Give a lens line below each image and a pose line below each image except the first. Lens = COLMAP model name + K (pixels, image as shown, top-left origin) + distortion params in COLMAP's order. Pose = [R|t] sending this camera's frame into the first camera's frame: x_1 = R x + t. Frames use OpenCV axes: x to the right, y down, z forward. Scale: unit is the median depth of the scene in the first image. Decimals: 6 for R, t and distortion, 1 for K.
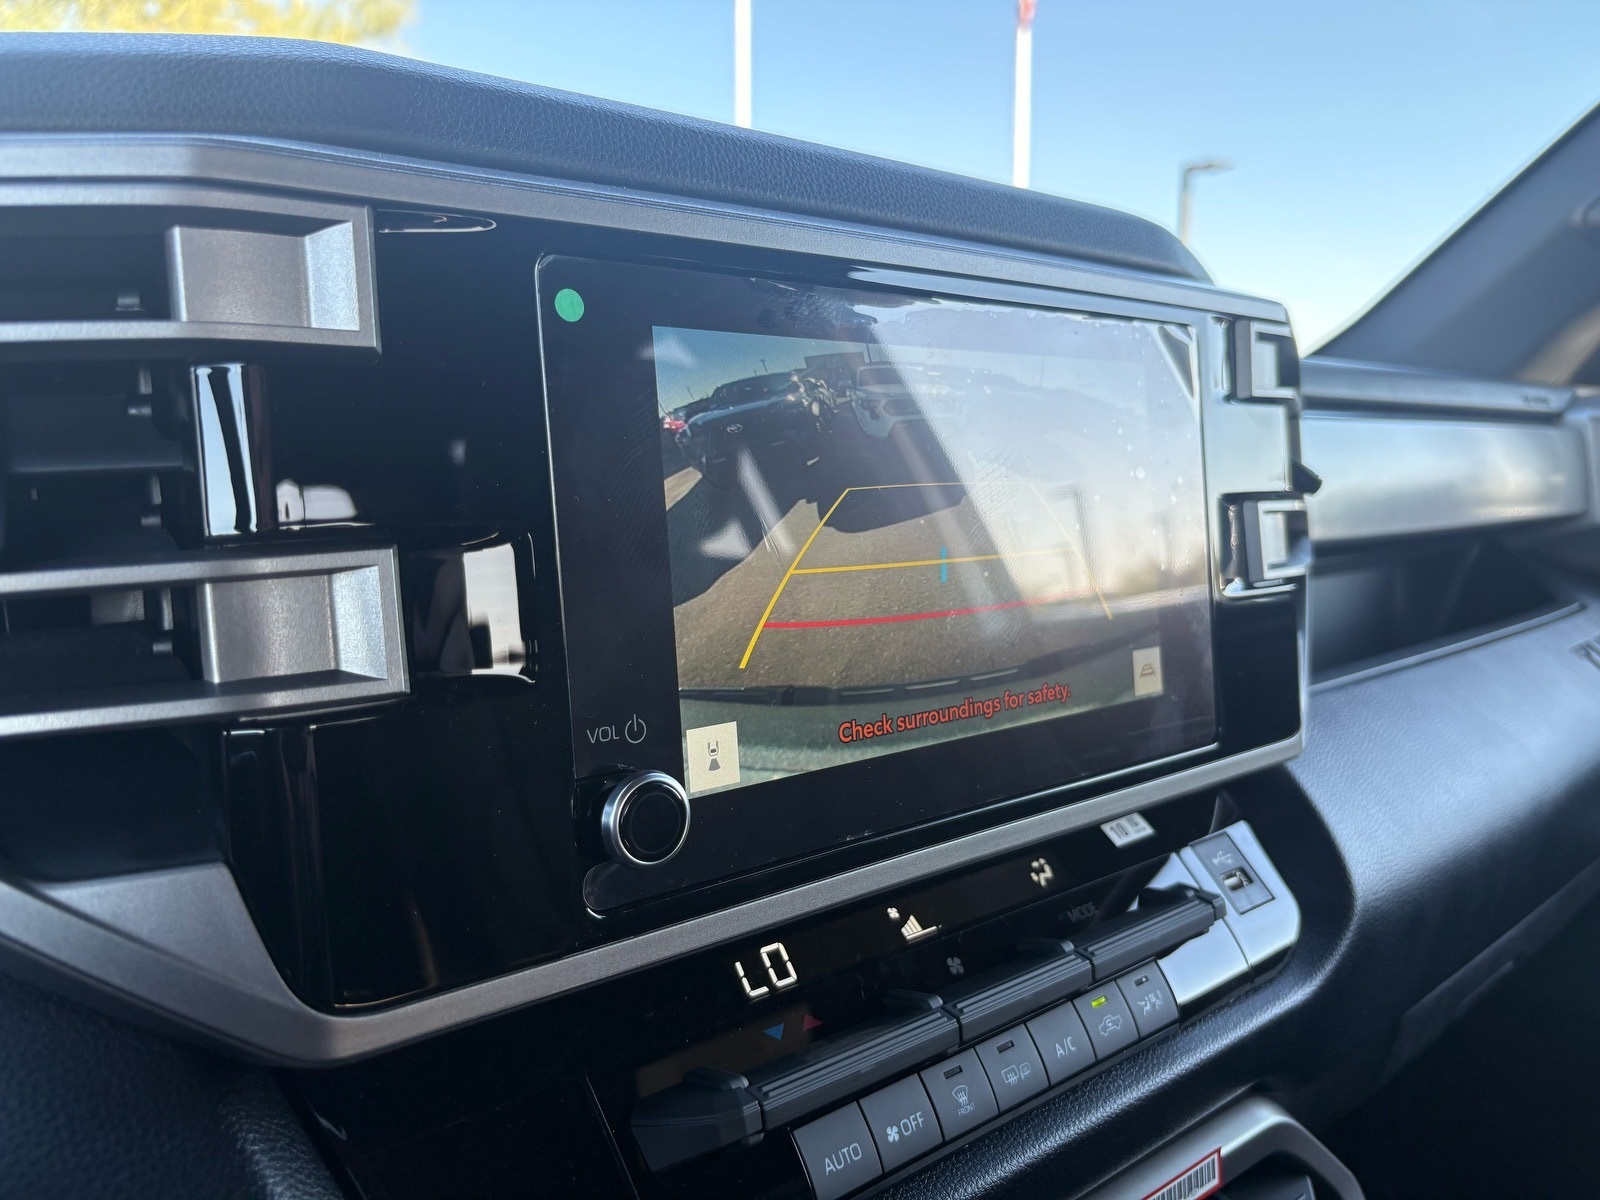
lens RADIAL K [[1235.0, 0, 800.0], [0, 1235.0, 600.0], [0, 0, 1]] dist [-0.016297, 0.009058]
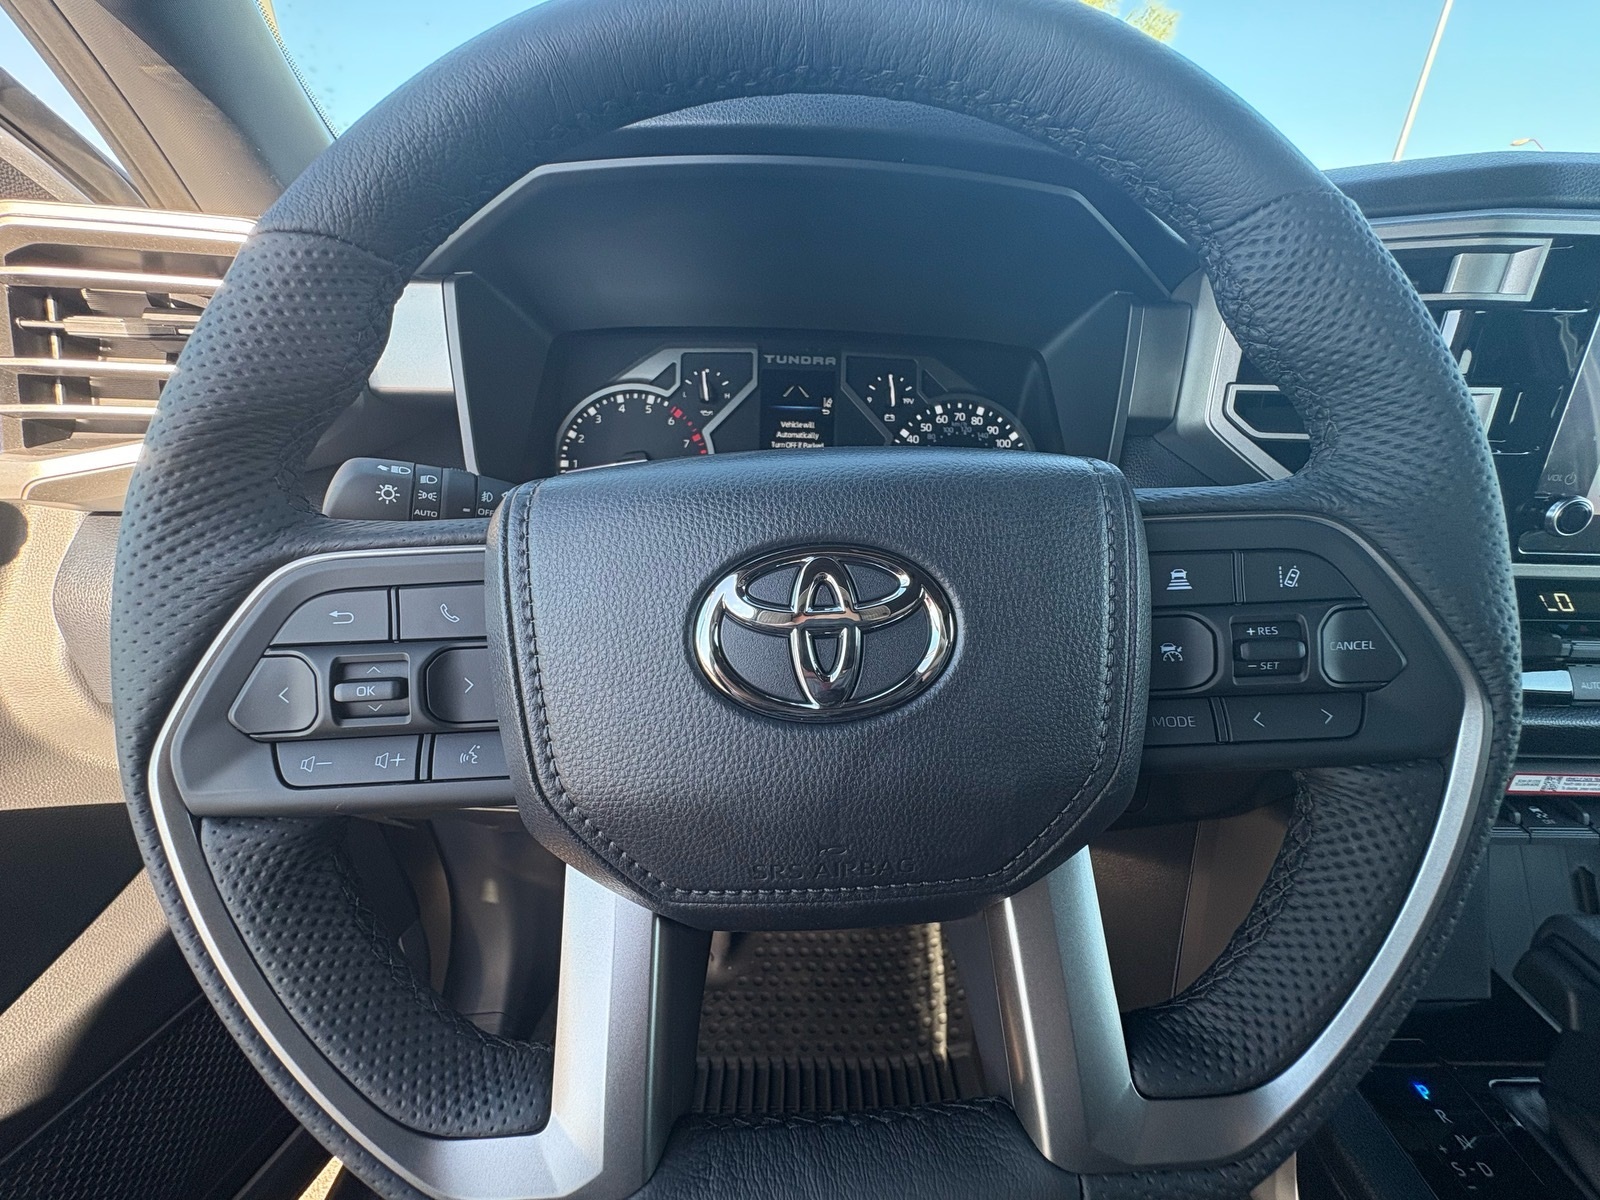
lens RADIAL K [[646.8, 0, 800.0], [0, 646.8, 600.0], [0, 0, 1]] dist [0.000160, -0.000017]
pose [[0.766602, 0.271567, -0.581870, -0.365114], [-0.102797, 0.946382, 0.306257, 0.076501], [0.633841, -0.174963, 0.753415, -0.672106]]
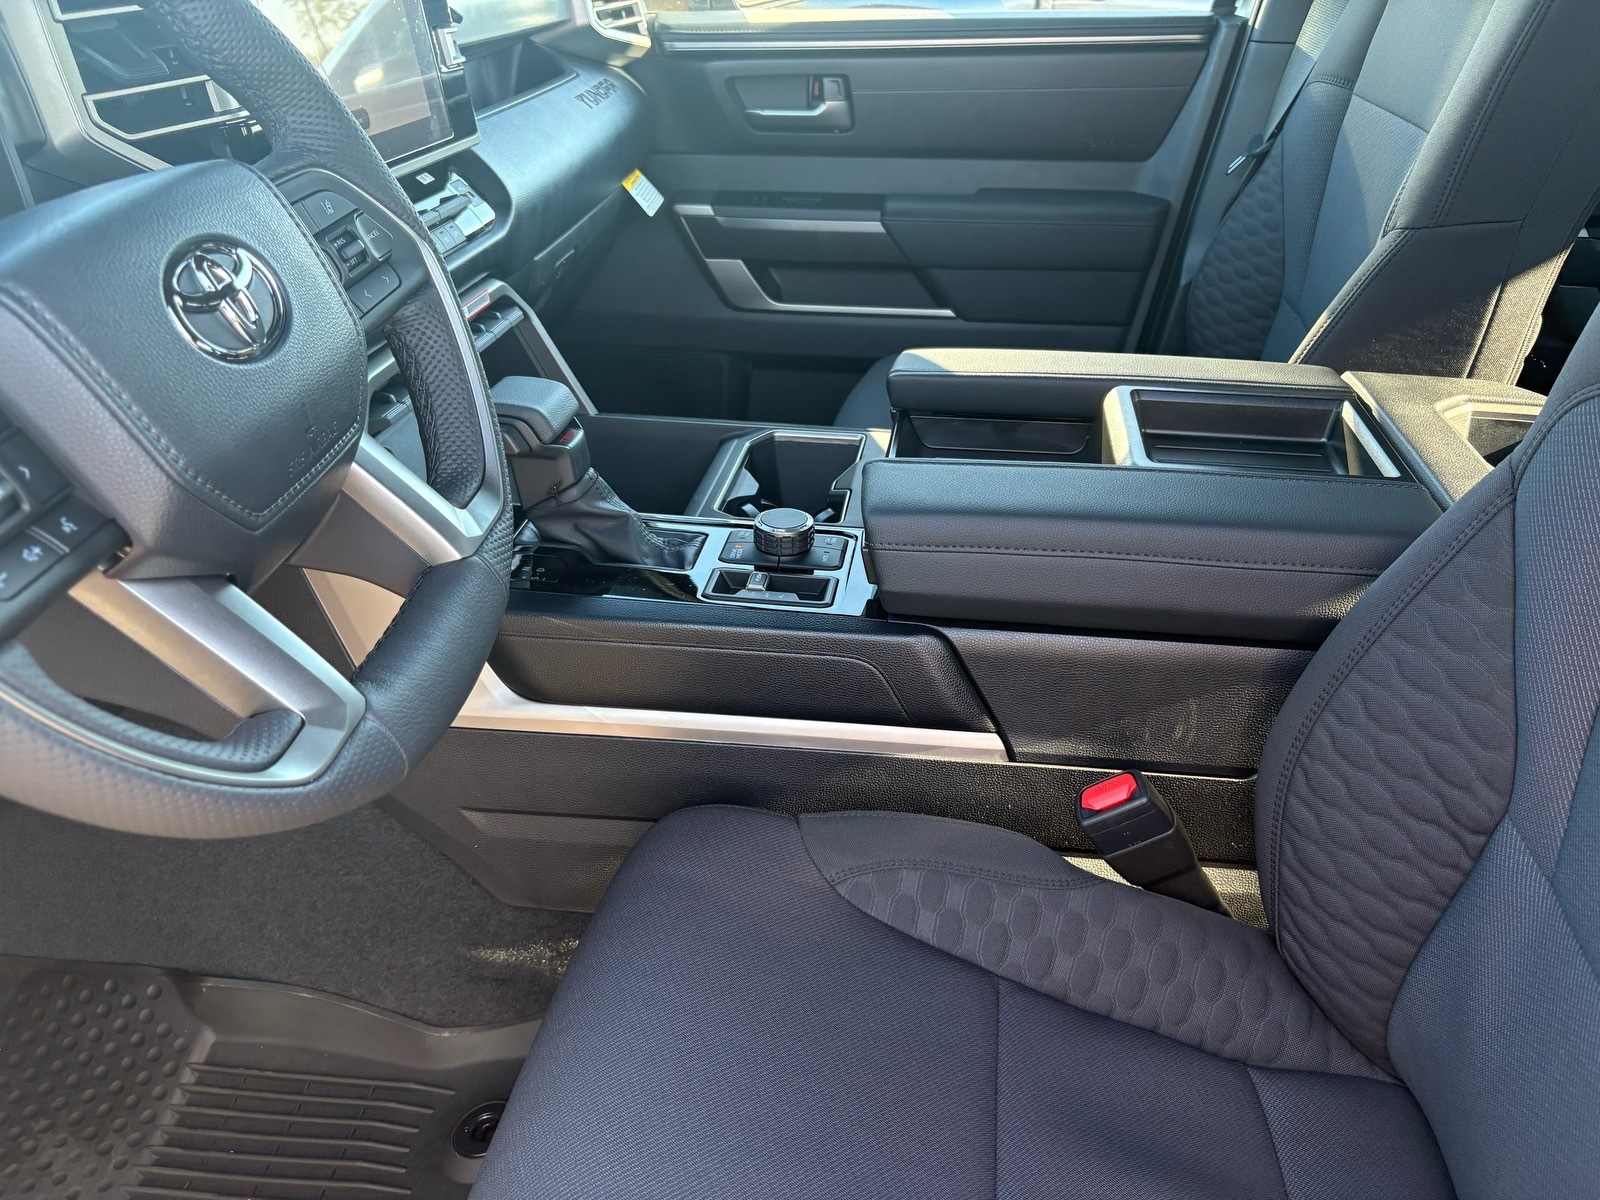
lens RADIAL K [[1241.6, 0, 798.2], [0, 1241.6, 612.2], [0, 0, 1]] dist [0.032664, -0.034240]
pose [[0.754232, -0.330854, 0.567159, -1.090865], [0.102259, 0.912420, 0.396274, 0.077640], [-0.648596, -0.240886, 0.722009, -1.873693]]
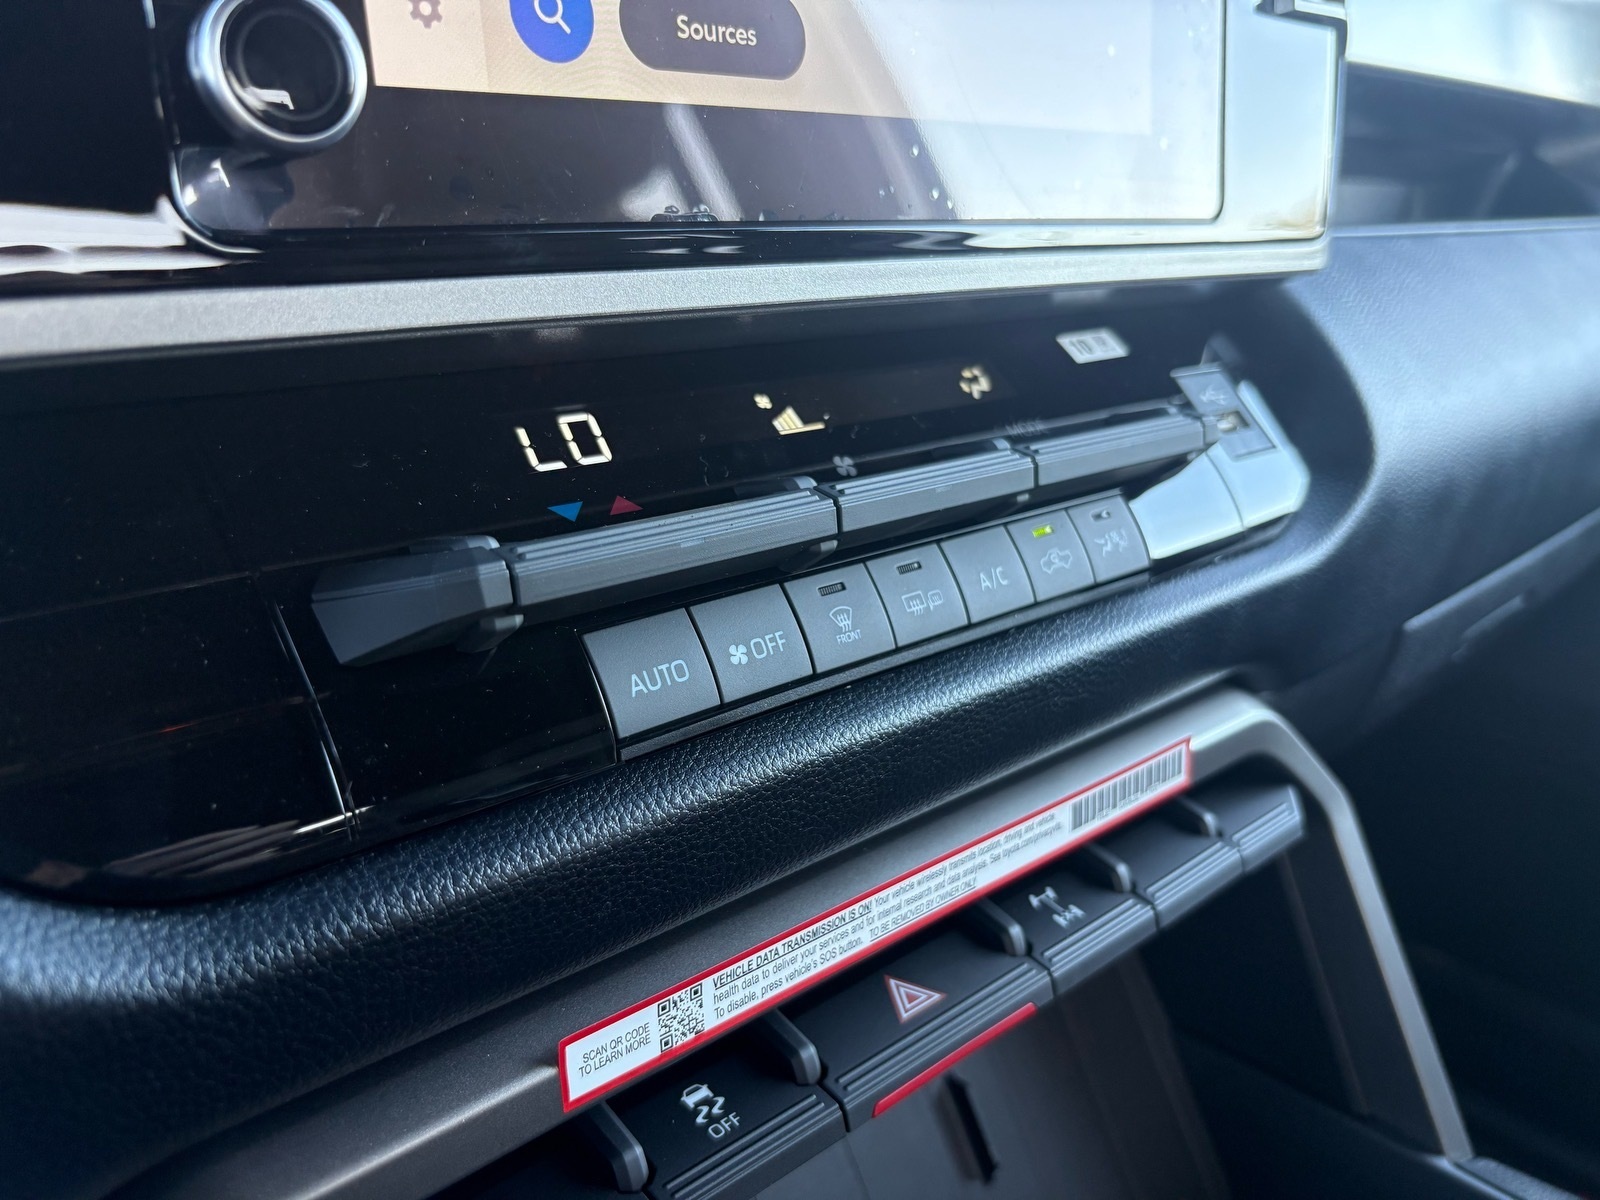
lens RADIAL K [[1233.0, 0, 800.0], [0, 1233.0, 600.0], [0, 0, 1]] dist [0.075676, -0.220697]
pose [[0.999685, 0.002029, 0.025018, 0.081680], [-0.006828, 0.981125, 0.193254, 0.234724], [-0.024154, -0.193364, 0.980830, 0.277612]]
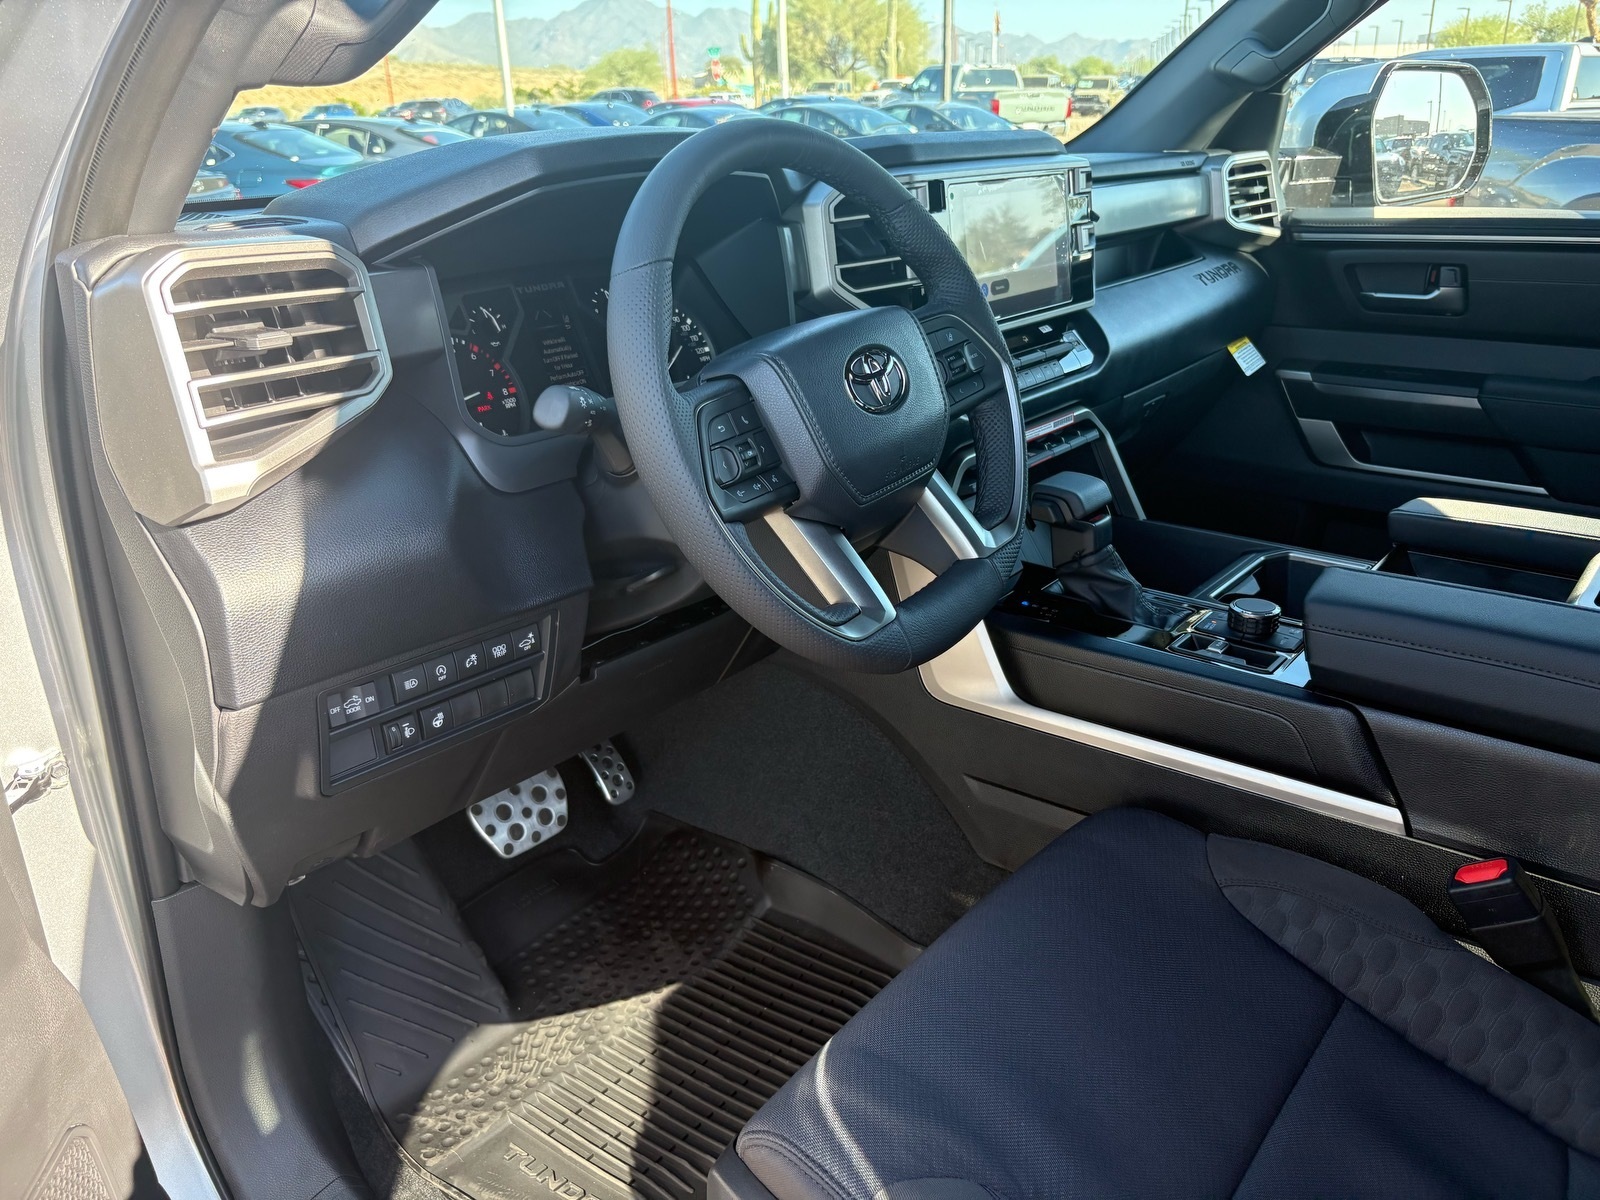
lens RADIAL K [[1241.6, 0, 798.2], [0, 1241.6, 612.2], [0, 0, 1]] dist [0.032664, -0.034240]
pose [[0.981501, -0.101358, 0.162425, -1.277084], [0.060234, 0.968764, 0.240557, 0.090998], [-0.181734, -0.226324, 0.956948, -2.870862]]
